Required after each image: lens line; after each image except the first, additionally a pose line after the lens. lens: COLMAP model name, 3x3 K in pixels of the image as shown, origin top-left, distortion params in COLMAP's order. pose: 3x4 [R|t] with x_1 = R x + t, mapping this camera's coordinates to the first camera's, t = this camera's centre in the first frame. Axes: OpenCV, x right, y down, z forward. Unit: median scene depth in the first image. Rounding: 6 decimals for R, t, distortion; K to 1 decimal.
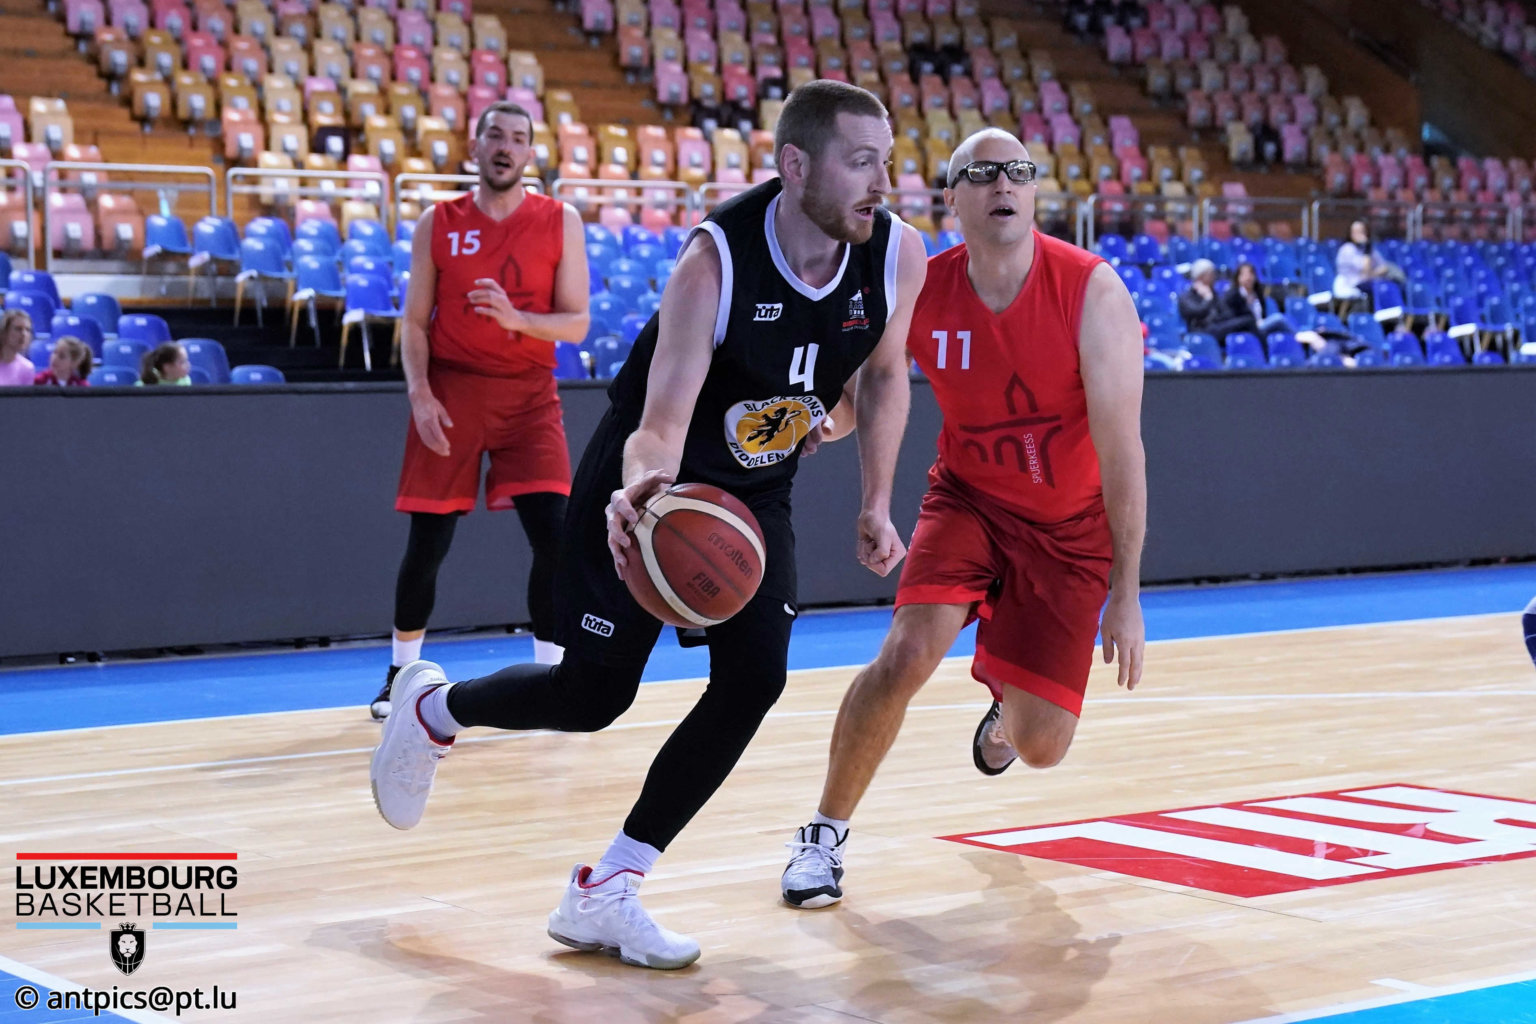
lens RADIAL K [[2004.5, 0, 768.1], [0, 2004.5, 512.7], [0, 0, 1]] dist [0.126721, 0.000000]
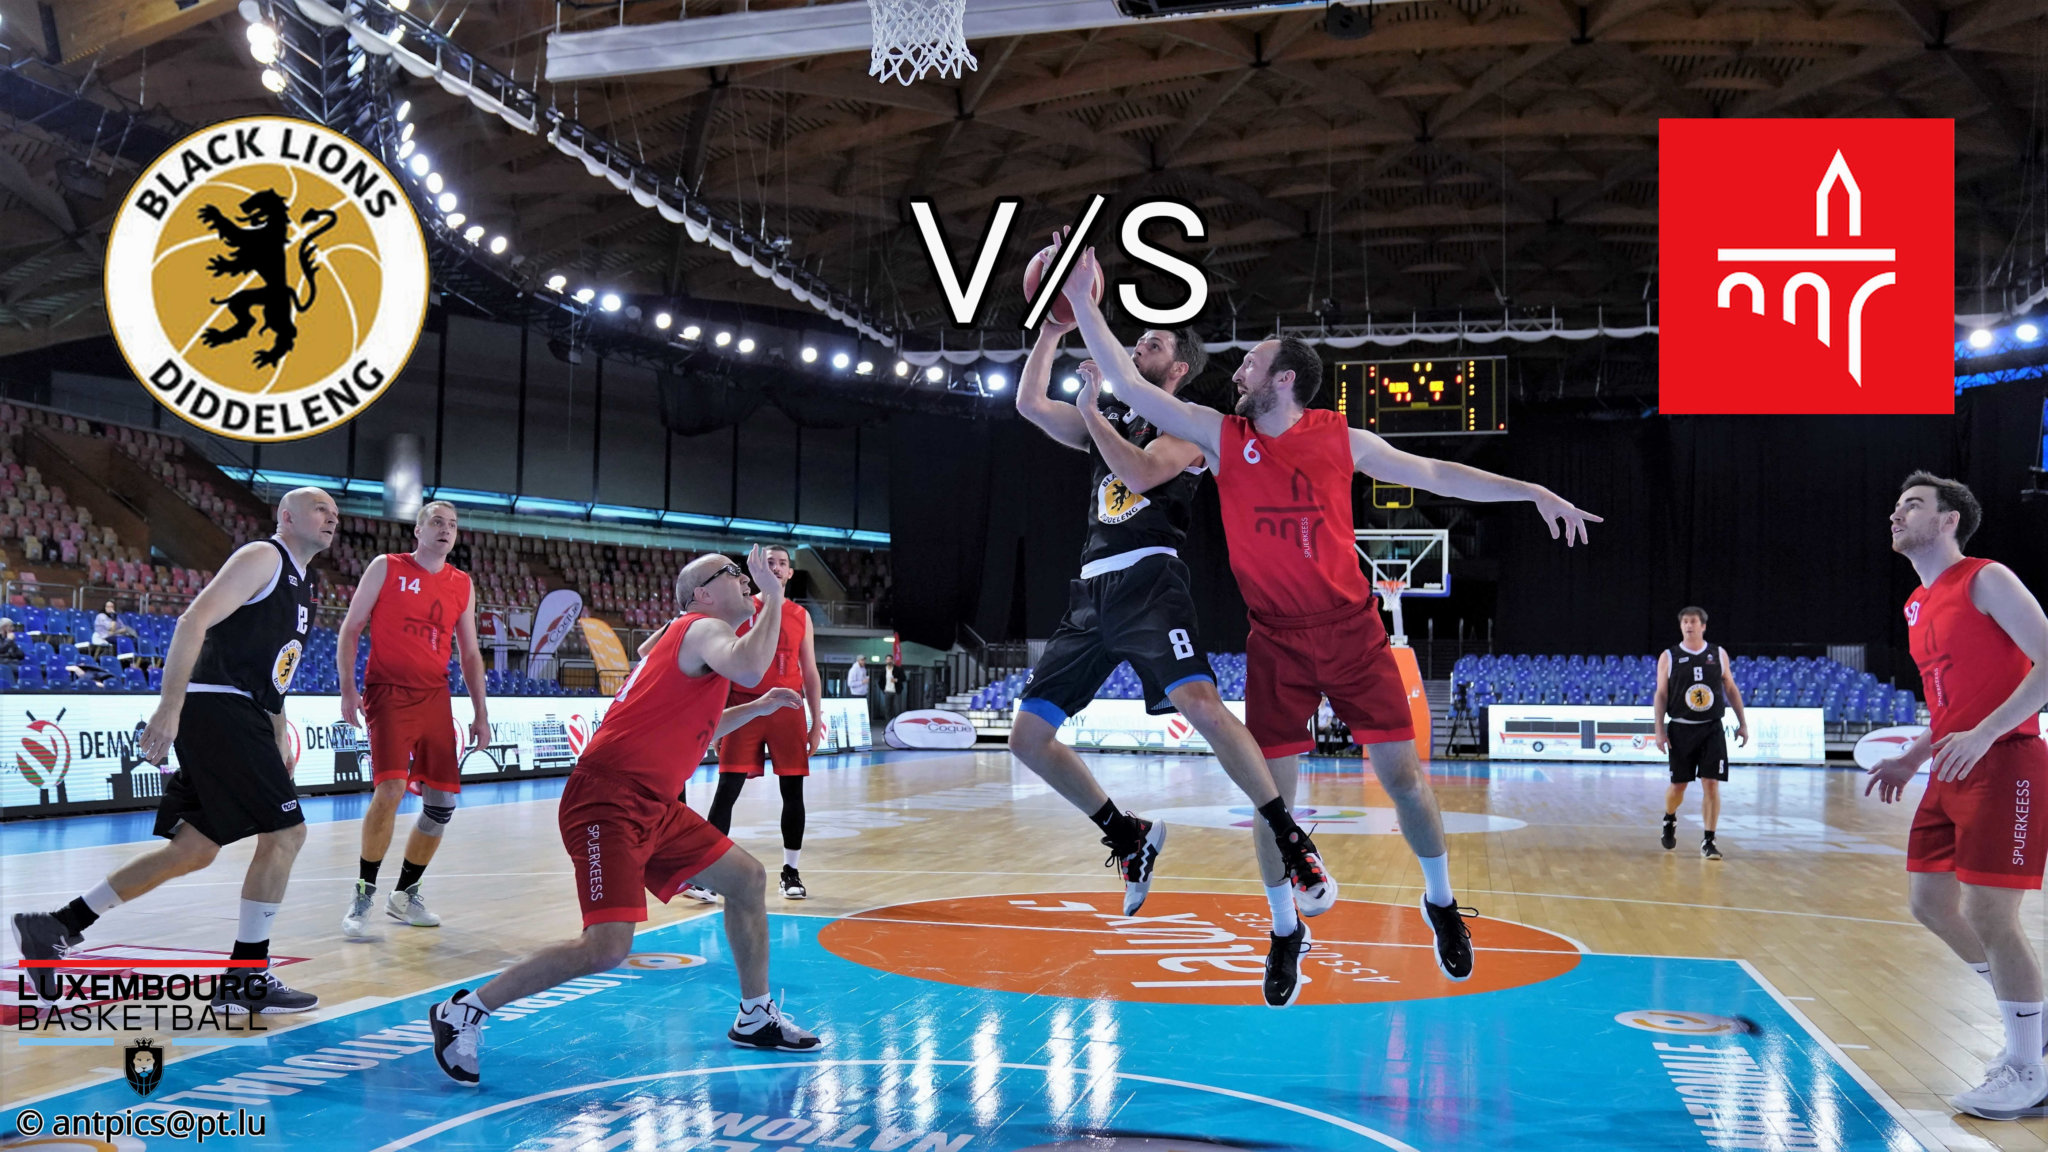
lens RADIAL K [[1620.0, 0, 1027.9], [0, 1620.0, 577.4], [0, 0, 1]] dist [0.036854, 0.002680]
pose [[0.674392, 0.078539, 0.734185, -0.192483], [0.023984, 0.991472, -0.128093, 0.028992], [-0.737984, 0.103994, 0.666757, -0.462490]]
